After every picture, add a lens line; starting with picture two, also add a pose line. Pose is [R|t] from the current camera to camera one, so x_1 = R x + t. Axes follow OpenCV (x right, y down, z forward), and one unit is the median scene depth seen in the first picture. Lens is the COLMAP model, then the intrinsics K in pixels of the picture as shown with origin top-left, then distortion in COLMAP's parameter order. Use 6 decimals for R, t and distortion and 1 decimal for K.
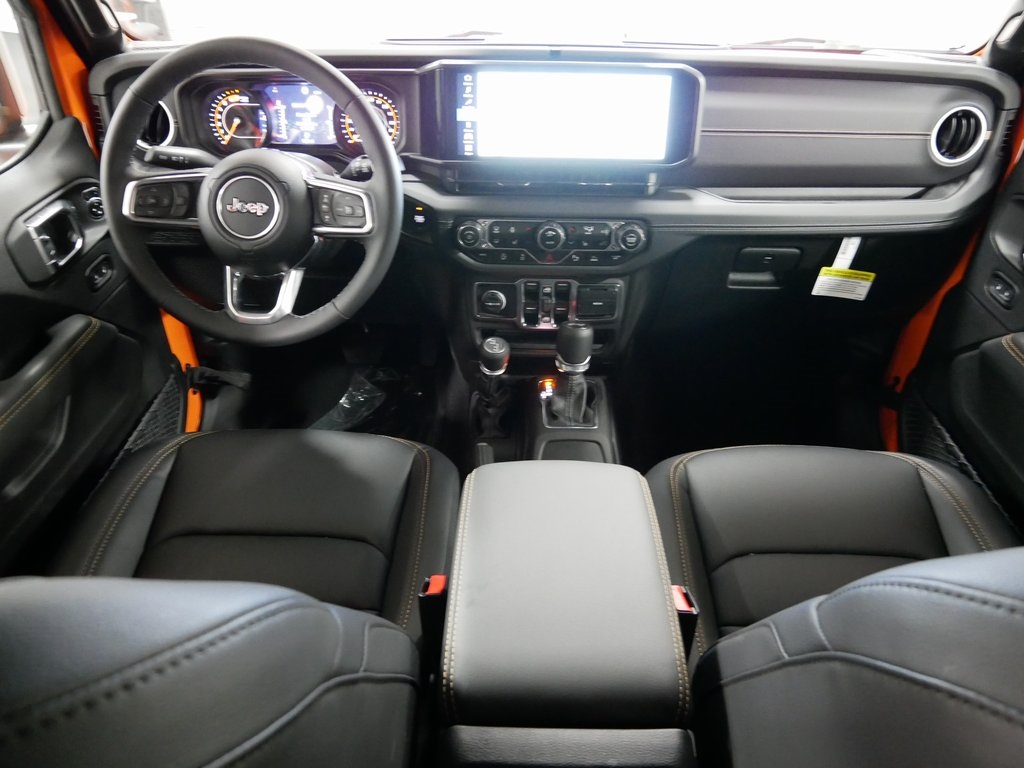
lens RADIAL K [[730.8, 0, 514.2], [0, 730.8, 387.8], [0, 0, 1]] dist [-0.036592, 0.010543]
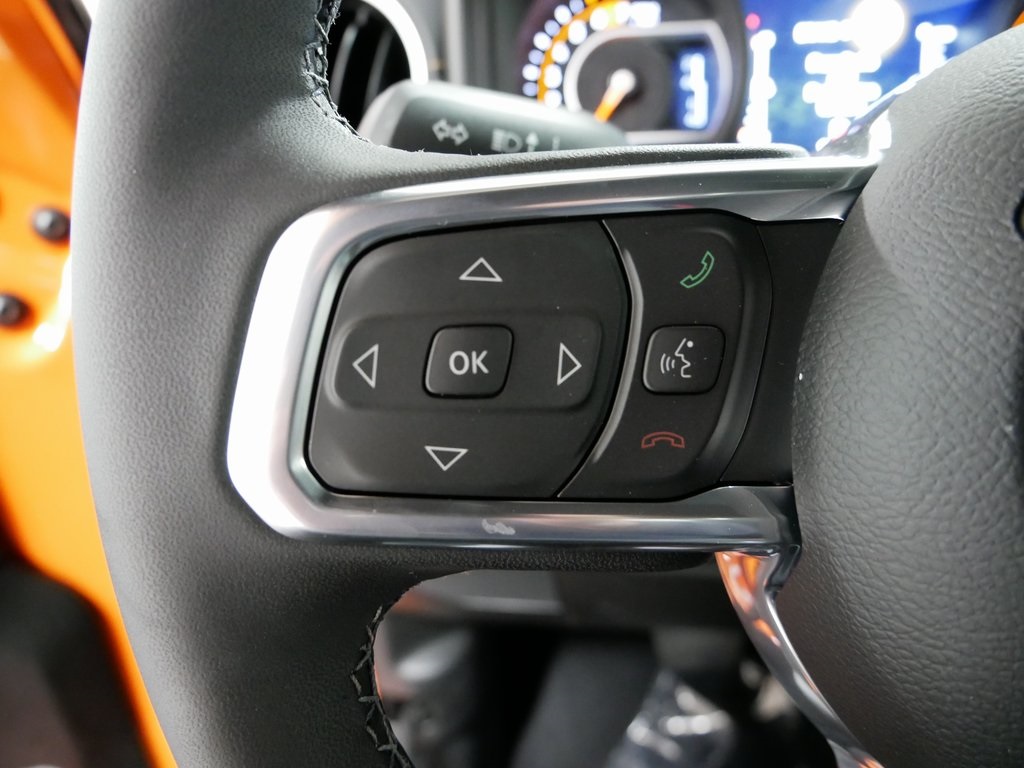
lens RADIAL K [[730.8, 0, 513.3], [0, 730.8, 379.5], [0, 0, 1]] dist [-0.036592, 0.010543]
pose [[0.992379, -0.021824, -0.121272, -0.415620], [-0.002020, 0.981177, -0.193098, -0.202200], [0.123204, 0.191871, 0.973656, 0.767997]]
